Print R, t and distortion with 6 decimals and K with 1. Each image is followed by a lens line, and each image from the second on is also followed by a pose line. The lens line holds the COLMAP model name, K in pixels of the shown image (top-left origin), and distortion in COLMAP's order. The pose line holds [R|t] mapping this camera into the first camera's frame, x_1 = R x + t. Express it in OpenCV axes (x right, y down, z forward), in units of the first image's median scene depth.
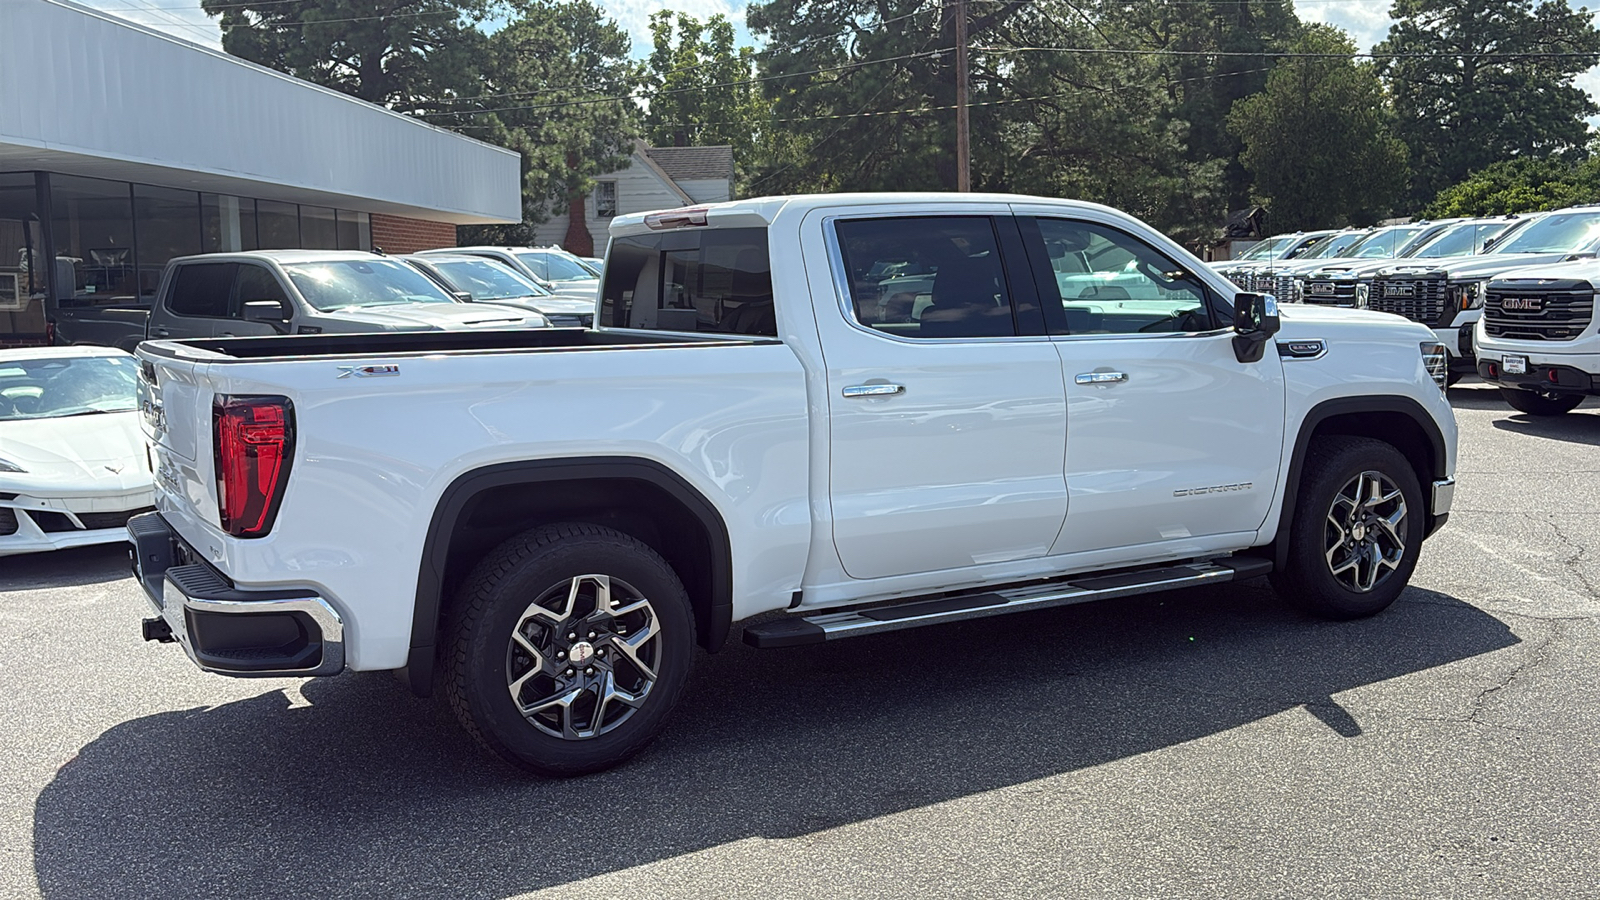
lens RADIAL K [[1471.8, 0, 772.4], [0, 1471.8, 454.2], [0, 0, 1]] dist [0.098269, -0.070245]
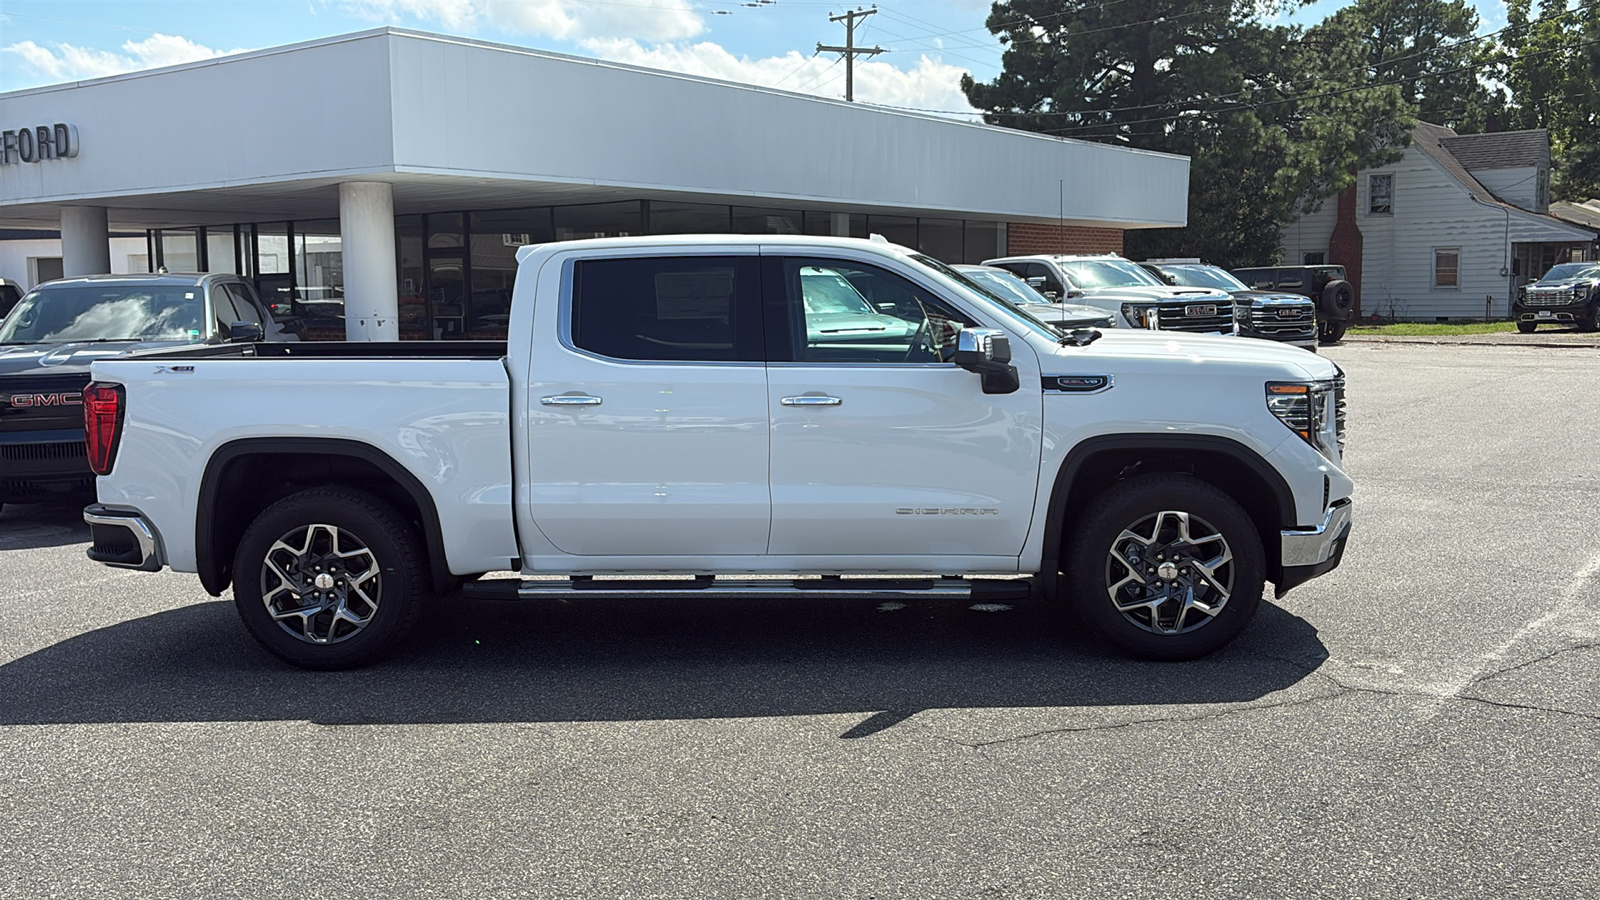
lens RADIAL K [[1492.7, 0, 800.0], [0, 1492.7, 450.0], [0, 0, 1]] dist [0.064269, -0.098297]
pose [[0.848260, 0.065431, -0.525523, 0.494707], [-0.066516, 0.997643, 0.016848, -0.020176], [0.525387, 0.020664, 0.850613, 0.024047]]
